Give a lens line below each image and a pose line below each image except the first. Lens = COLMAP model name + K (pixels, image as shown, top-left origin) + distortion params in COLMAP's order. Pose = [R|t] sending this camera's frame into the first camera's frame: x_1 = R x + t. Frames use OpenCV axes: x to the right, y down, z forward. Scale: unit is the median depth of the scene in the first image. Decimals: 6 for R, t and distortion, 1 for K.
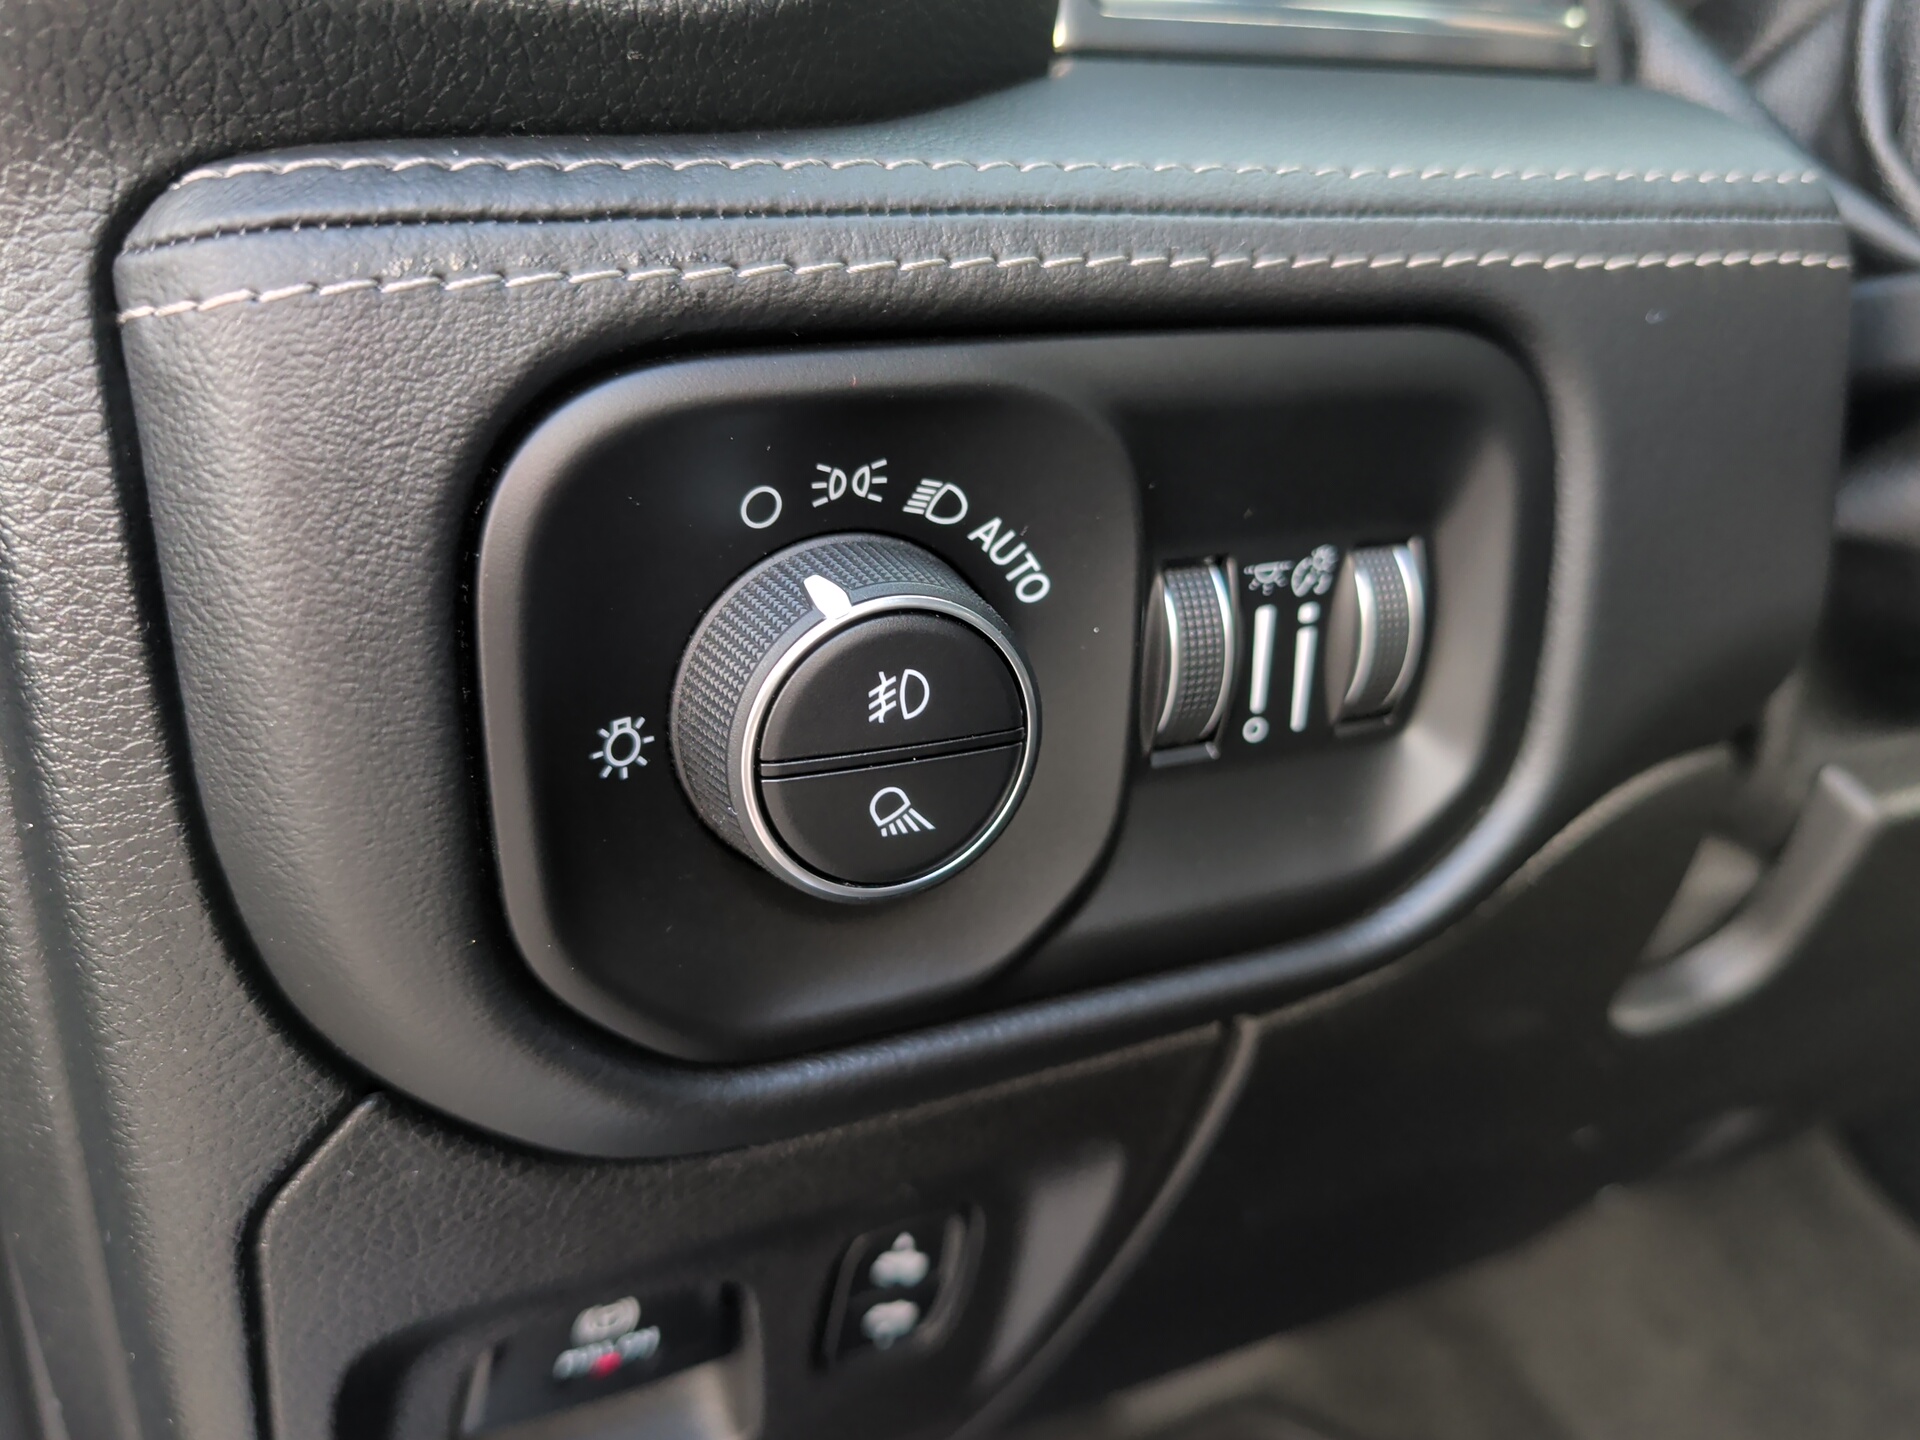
lens RADIAL K [[1584.8, 0, 962.0], [0, 1584.8, 771.2], [0, 0, 1]] dist [0.052944, -0.074777]
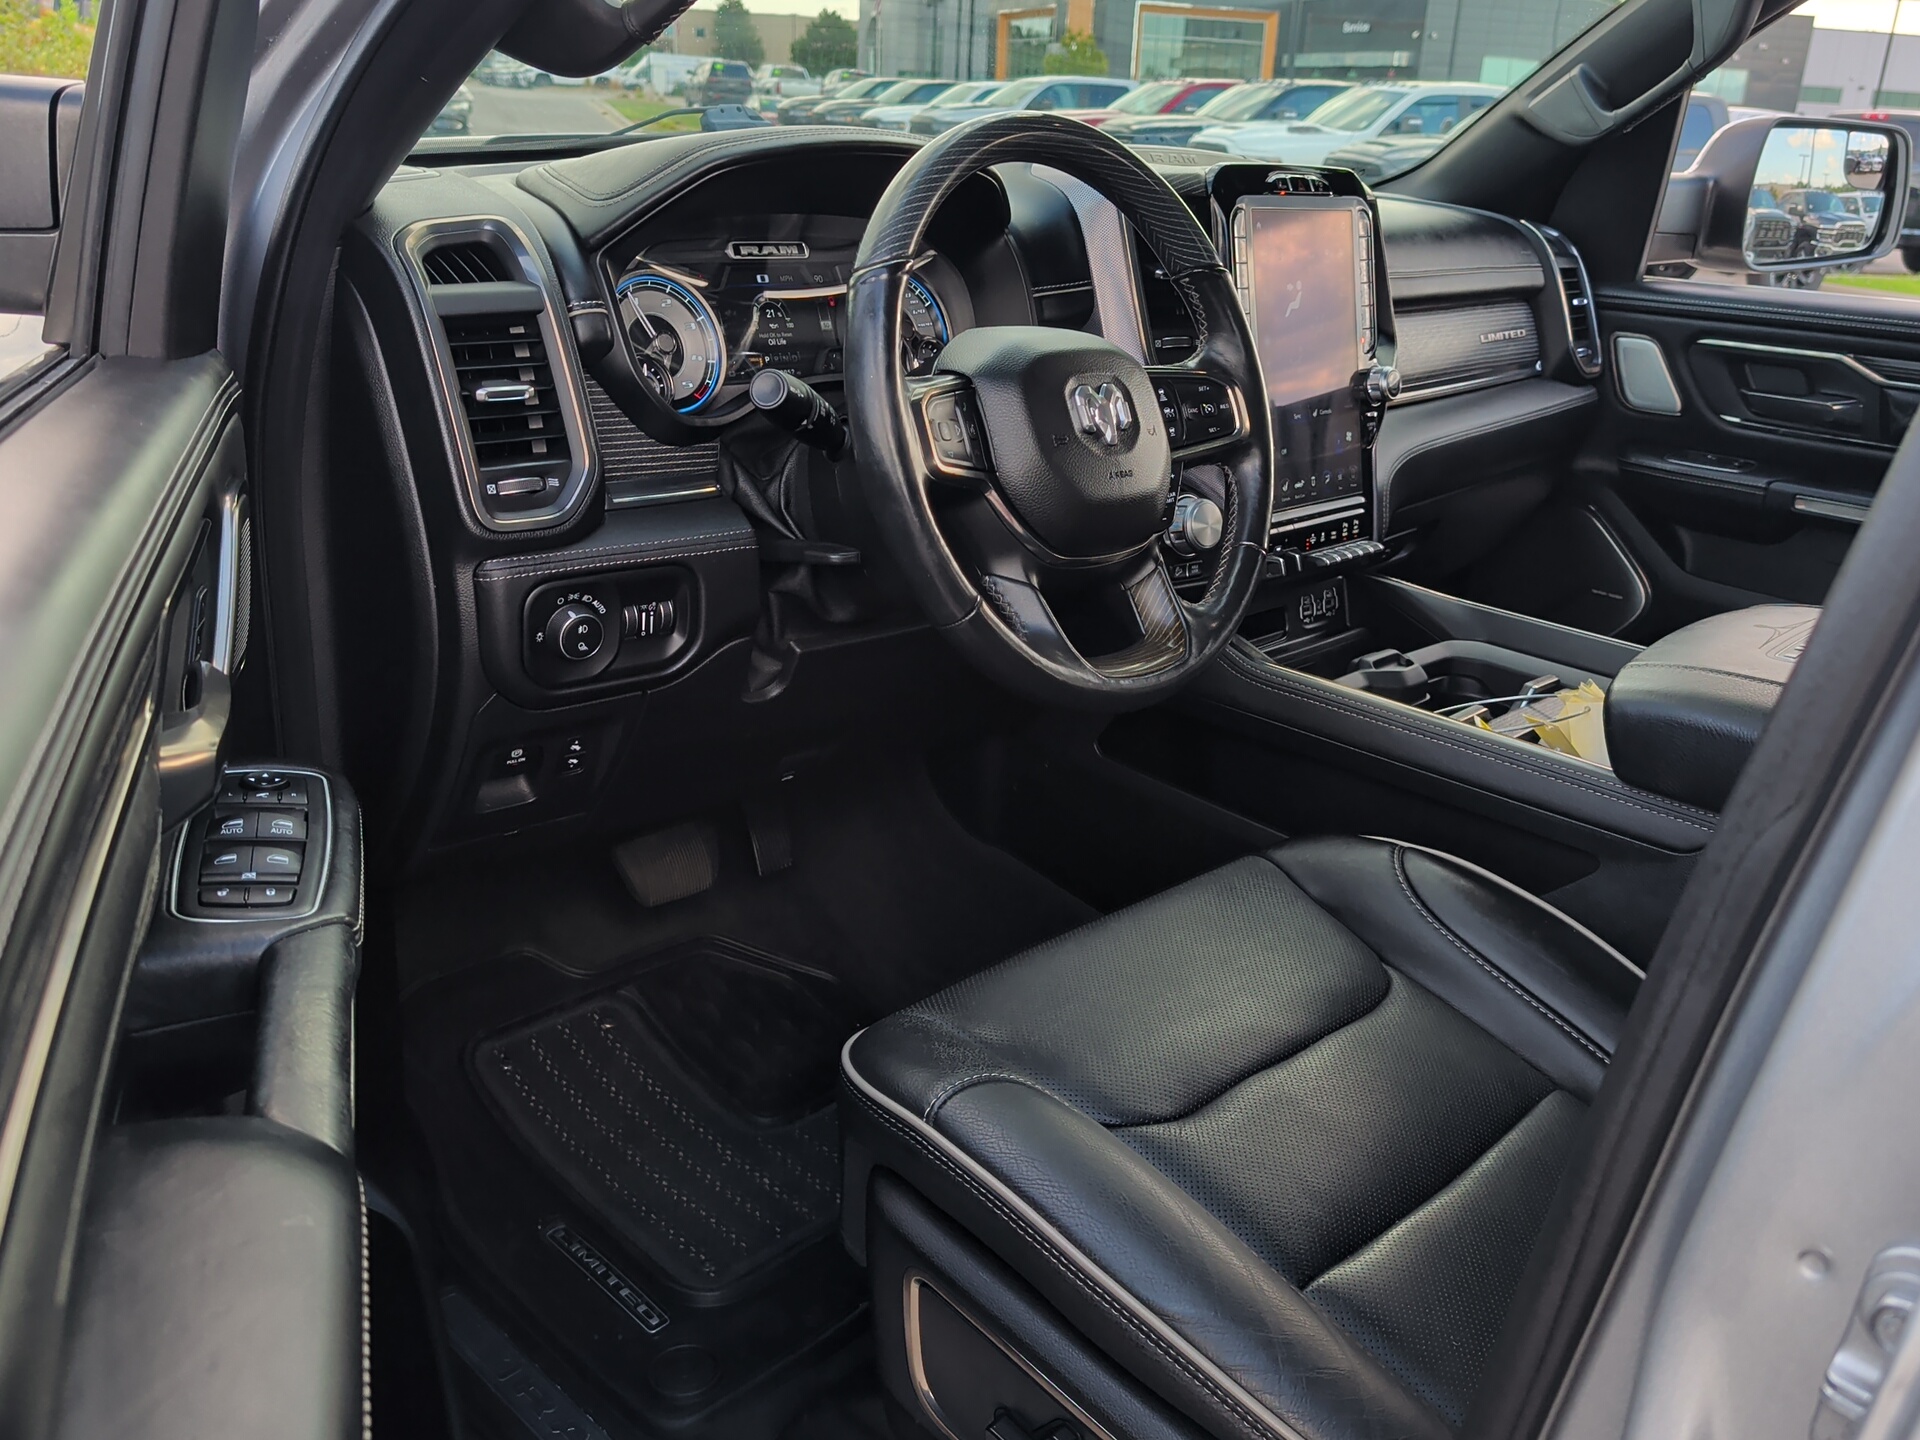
lens RADIAL K [[1606.1, 0, 971.7], [0, 1606.1, 744.3], [0, 0, 1]] dist [0.028303, -0.016708]
pose [[0.960344, -0.026298, 0.277574, -0.307513], [0.013950, 0.998827, 0.046369, 0.124960], [-0.278468, -0.040658, 0.959585, -5.114246]]
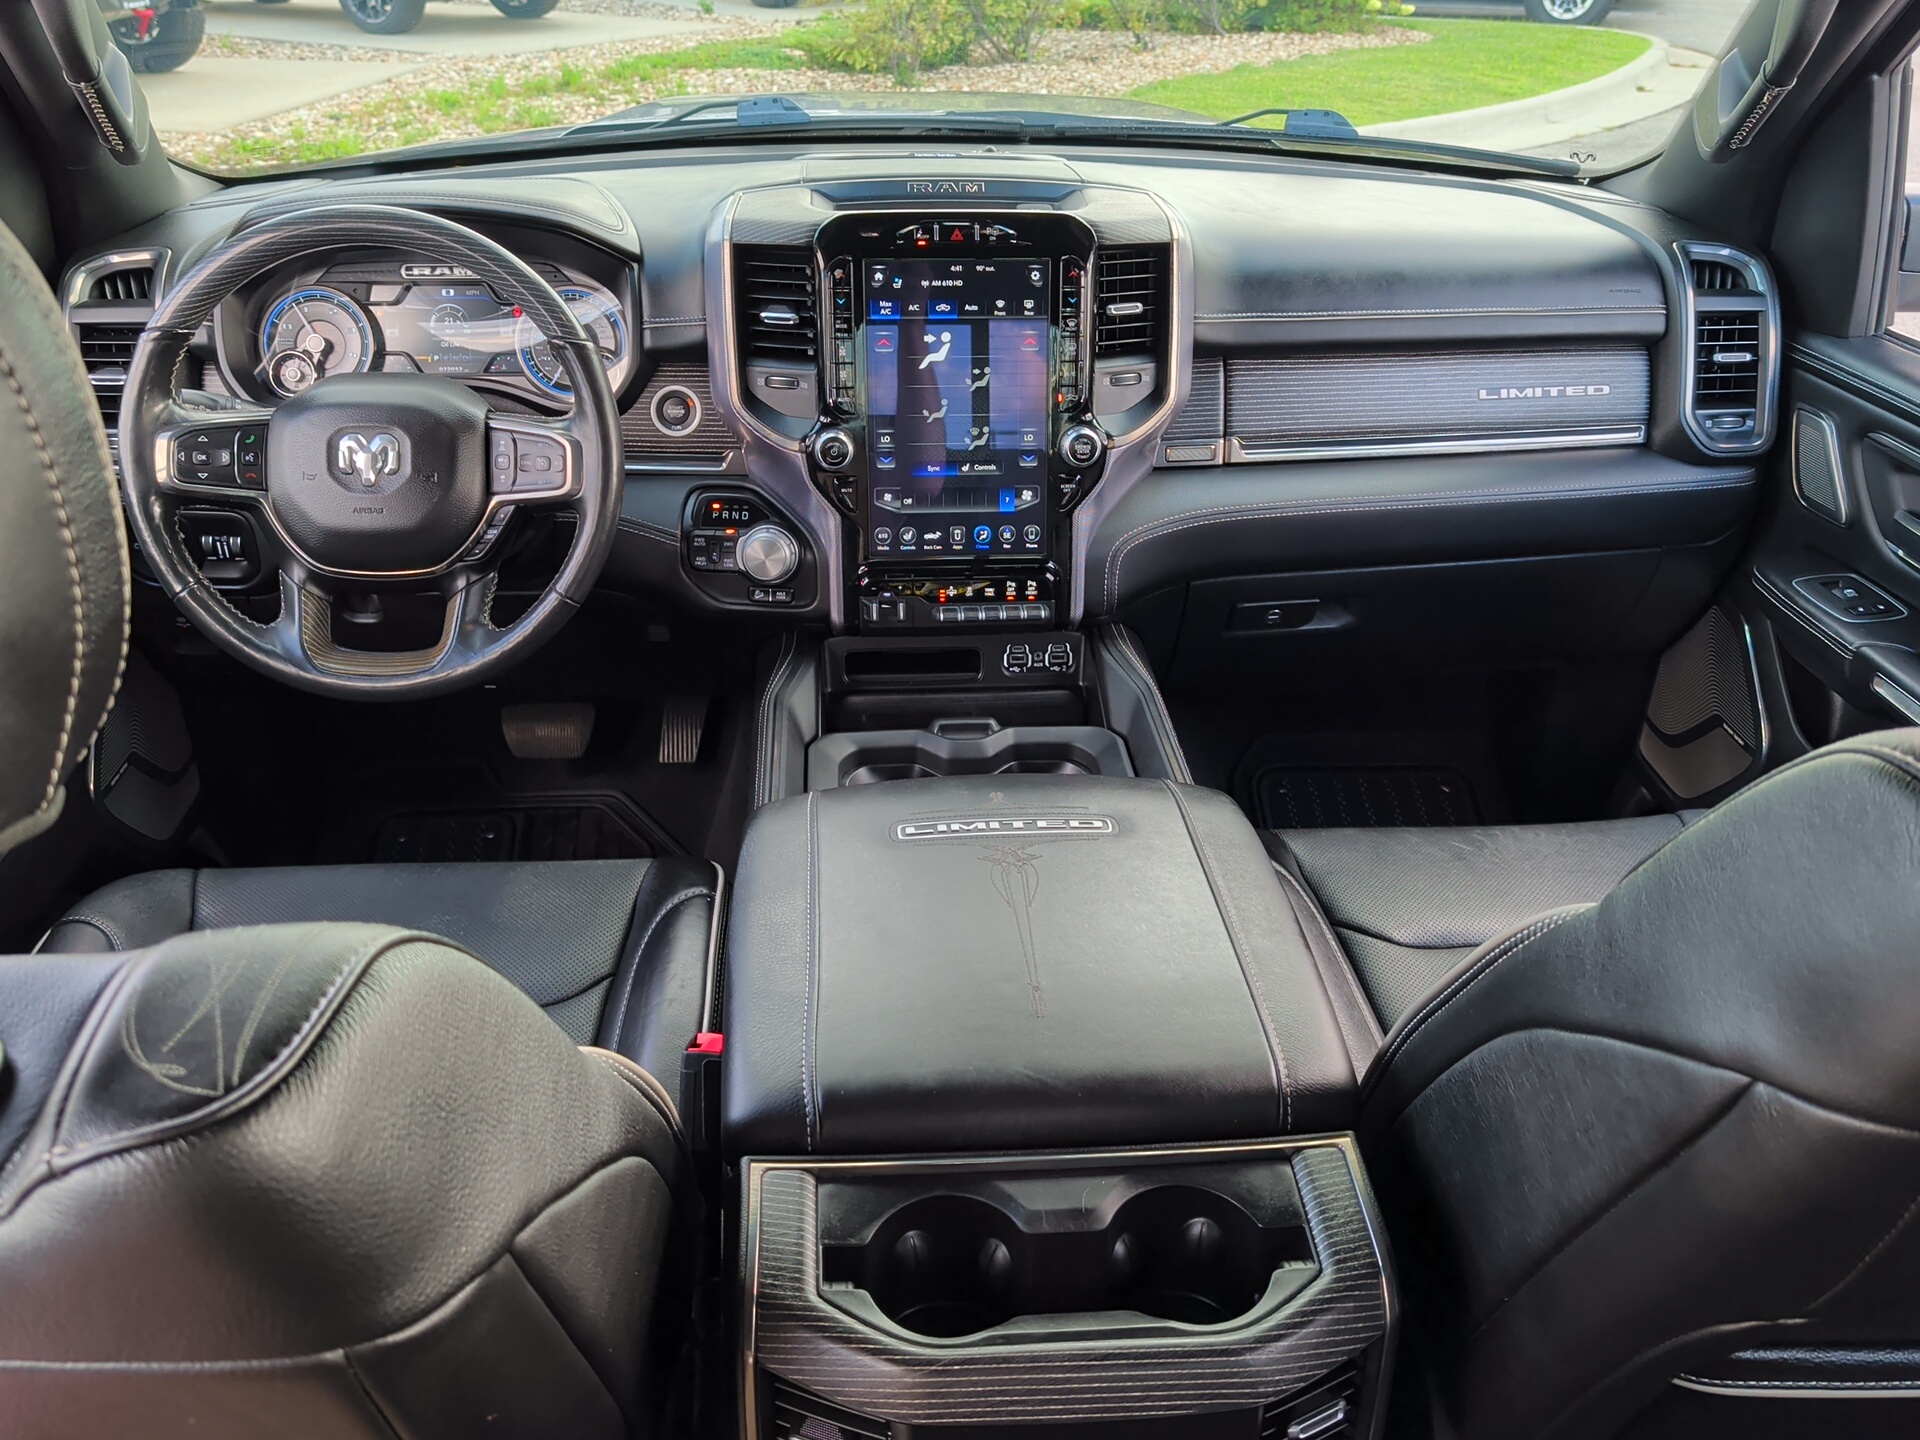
lens RADIAL K [[1584.8, 0, 962.0], [0, 1584.8, 771.2], [0, 0, 1]] dist [0.052944, -0.074777]
pose [[0.898187, 0.244818, -0.365137, 6.441058], [-0.170270, 0.959488, 0.224480, -1.361189], [0.405301, -0.139453, 0.903484, -5.108873]]
